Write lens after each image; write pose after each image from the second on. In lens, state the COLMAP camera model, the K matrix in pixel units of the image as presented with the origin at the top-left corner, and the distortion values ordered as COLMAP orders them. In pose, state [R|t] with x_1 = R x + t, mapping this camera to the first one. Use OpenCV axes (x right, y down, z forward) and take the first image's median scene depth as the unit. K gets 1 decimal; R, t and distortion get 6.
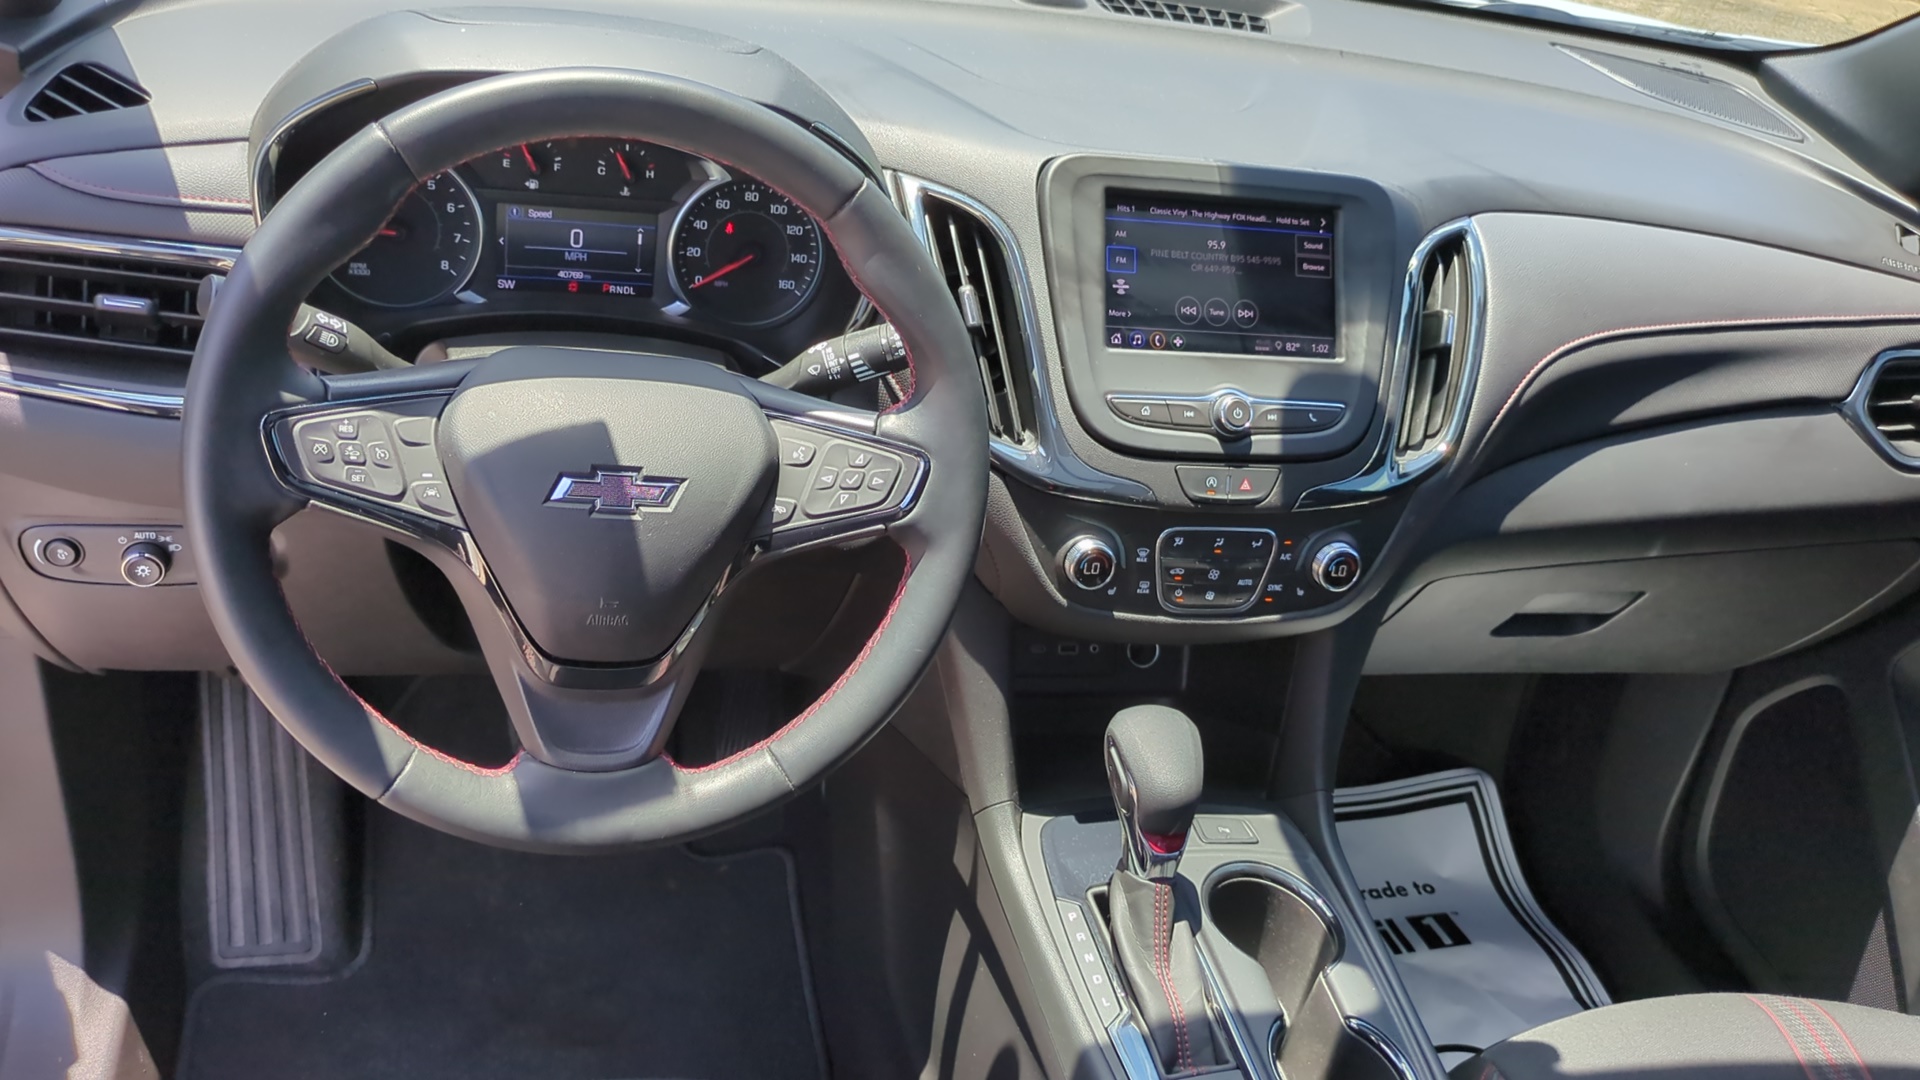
lens RADIAL K [[1373.3, 0, 959.3], [0, 1373.3, 533.7], [0, 0, 1]] dist [-0.034096, 0.001644]
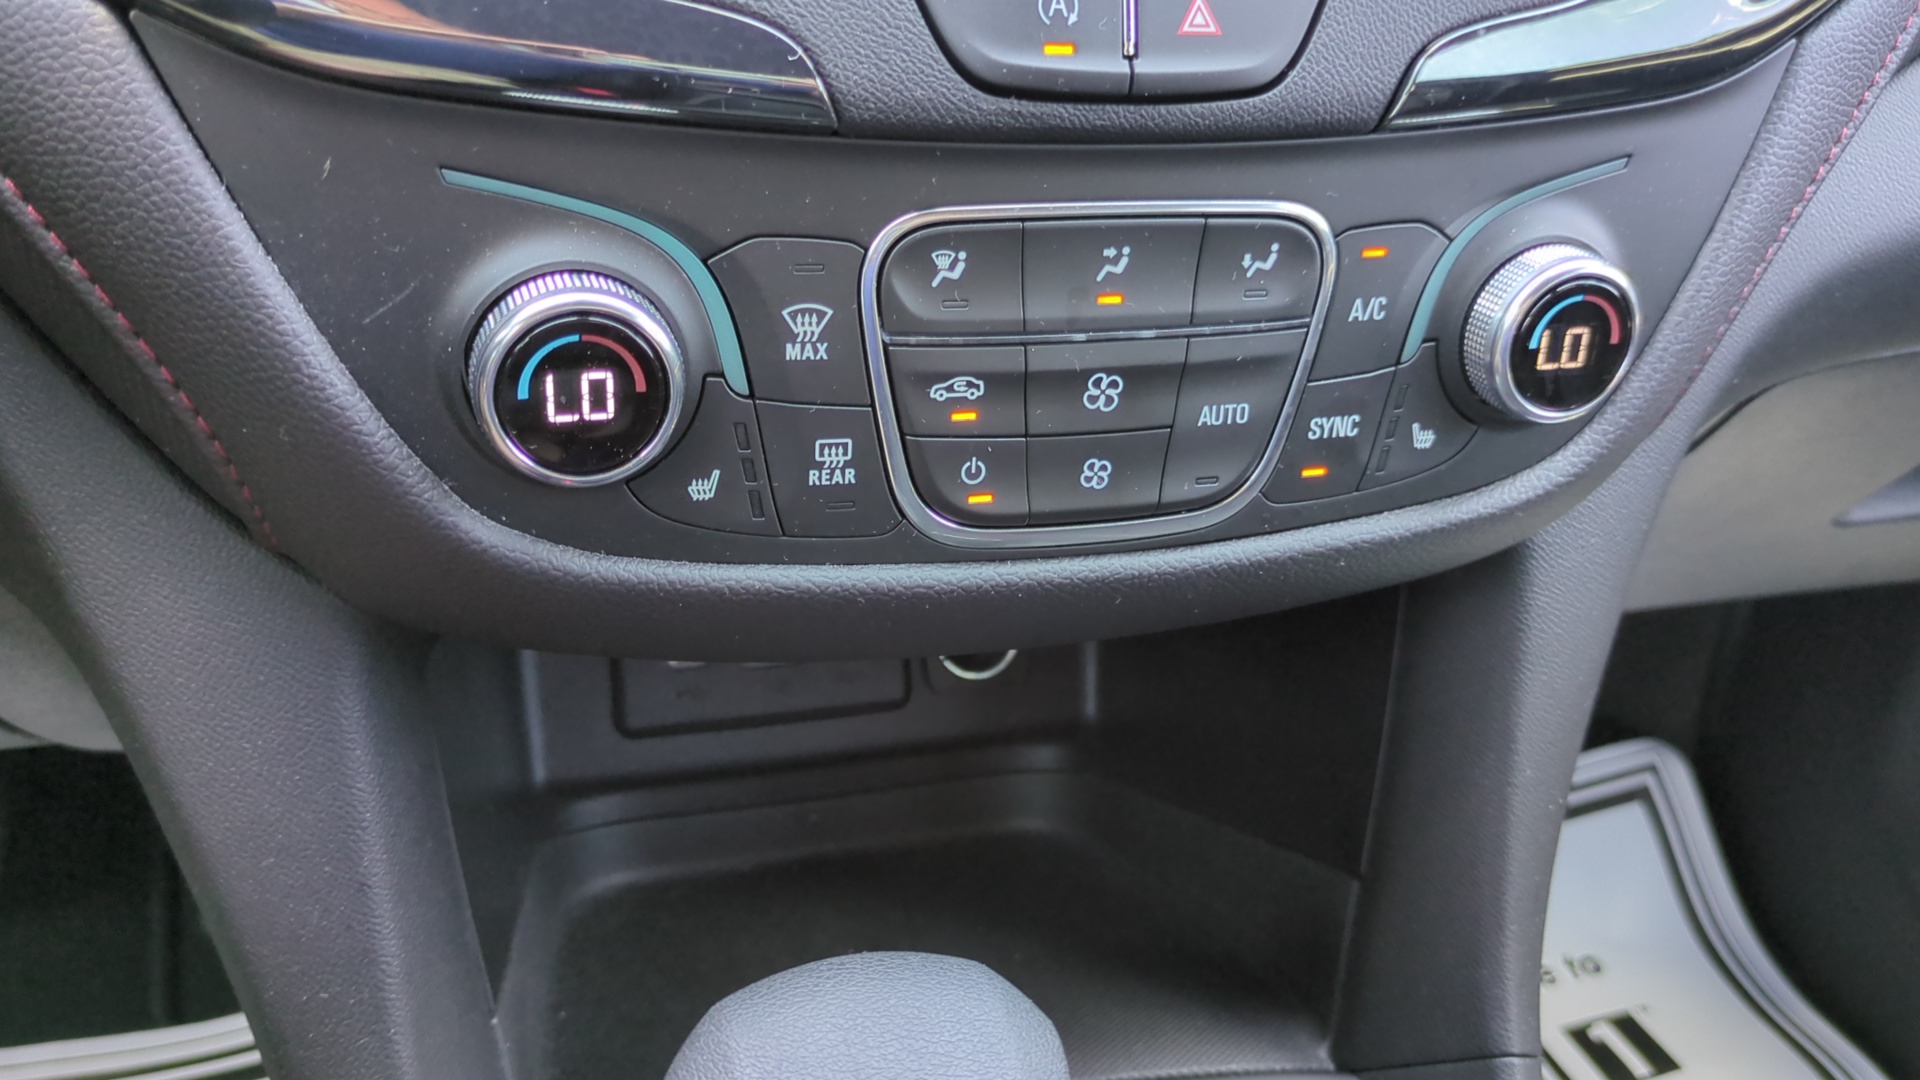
lens RADIAL K [[1373.3, 0, 962.7], [0, 1373.3, 548.1], [0, 0, 1]] dist [-0.034096, 0.001644]
pose [[0.997019, -0.077157, -0.000145, 0.154336], [0.076939, 0.994062, 0.076948, 0.036760], [-0.005793, -0.076730, 0.997035, 0.726061]]
